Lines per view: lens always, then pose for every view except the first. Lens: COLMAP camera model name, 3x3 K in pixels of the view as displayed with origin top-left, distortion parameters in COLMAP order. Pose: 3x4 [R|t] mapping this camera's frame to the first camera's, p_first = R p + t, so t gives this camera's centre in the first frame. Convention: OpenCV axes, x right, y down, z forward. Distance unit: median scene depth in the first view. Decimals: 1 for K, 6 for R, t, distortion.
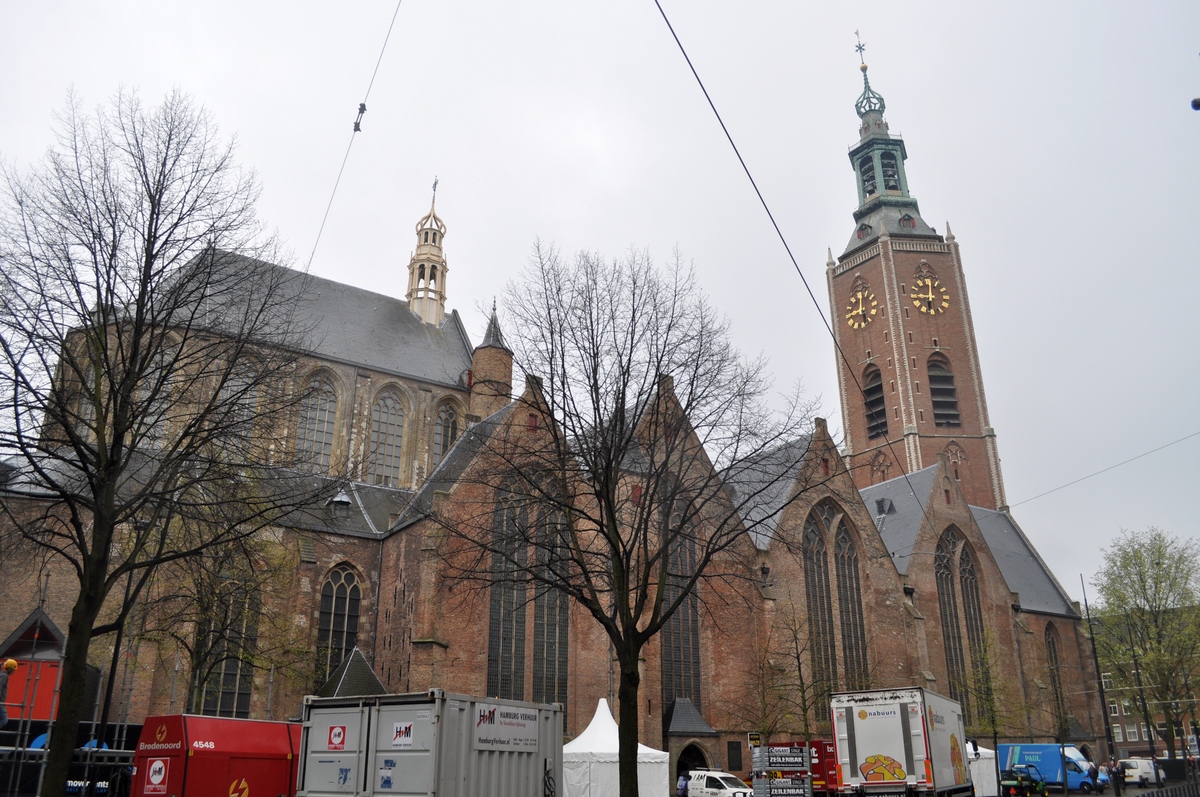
lens RADIAL K [[942.8, 0, 597.1], [0, 942.8, 411.5], [0, 0, 1]] dist [-0.081924, 0.002959]
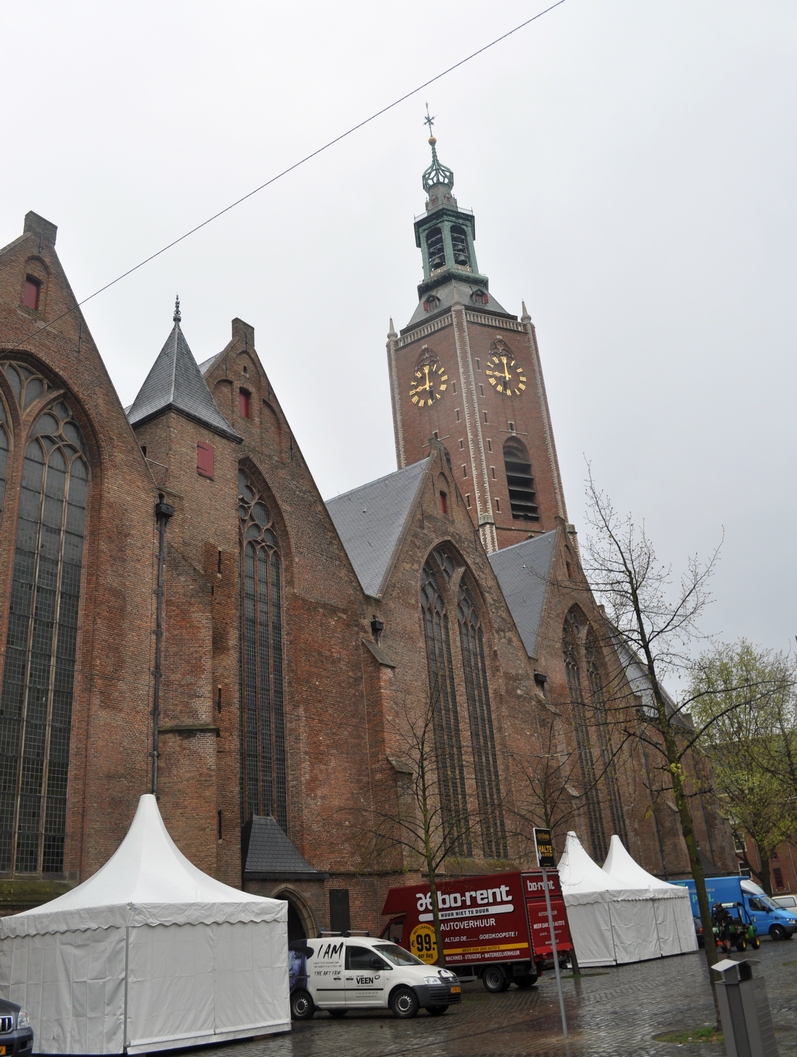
lens RADIAL K [[923.6, 0, 398.5], [0, 923.6, 528.5], [0, 0, 1]] dist [-0.071071, -0.005341]
pose [[0.939343, 0.071398, 0.335467, -0.018658], [-0.048526, 0.995920, -0.076085, 0.092883], [-0.339530, 0.055192, 0.938975, 0.235979]]
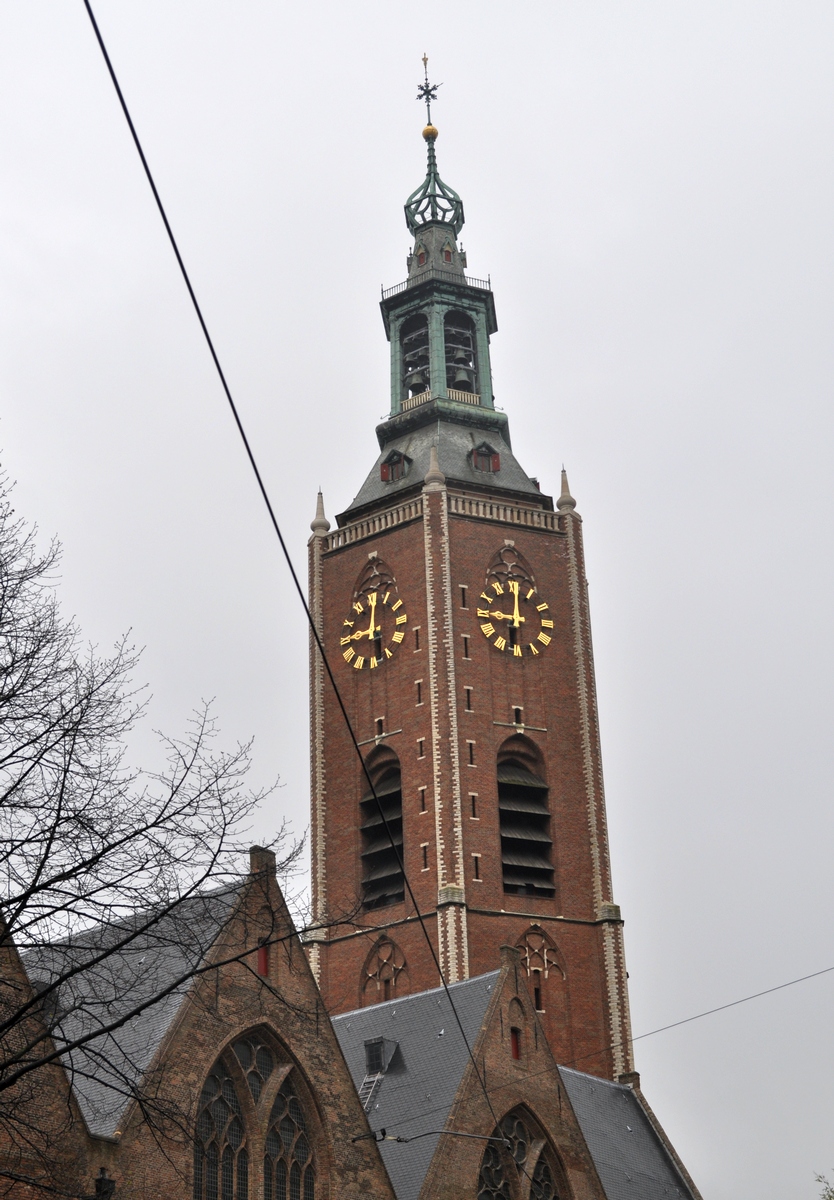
lens RADIAL K [[2050.0, 0, 418.5], [0, 2050.0, 596.4], [0, 0, 1]] dist [-0.002115, 0.089279]
pose [[0.949894, 0.122316, 0.287645, 0.006155], [-0.088252, 0.987763, -0.128595, 0.005253], [-0.299854, 0.096766, 0.949065, 0.015783]]
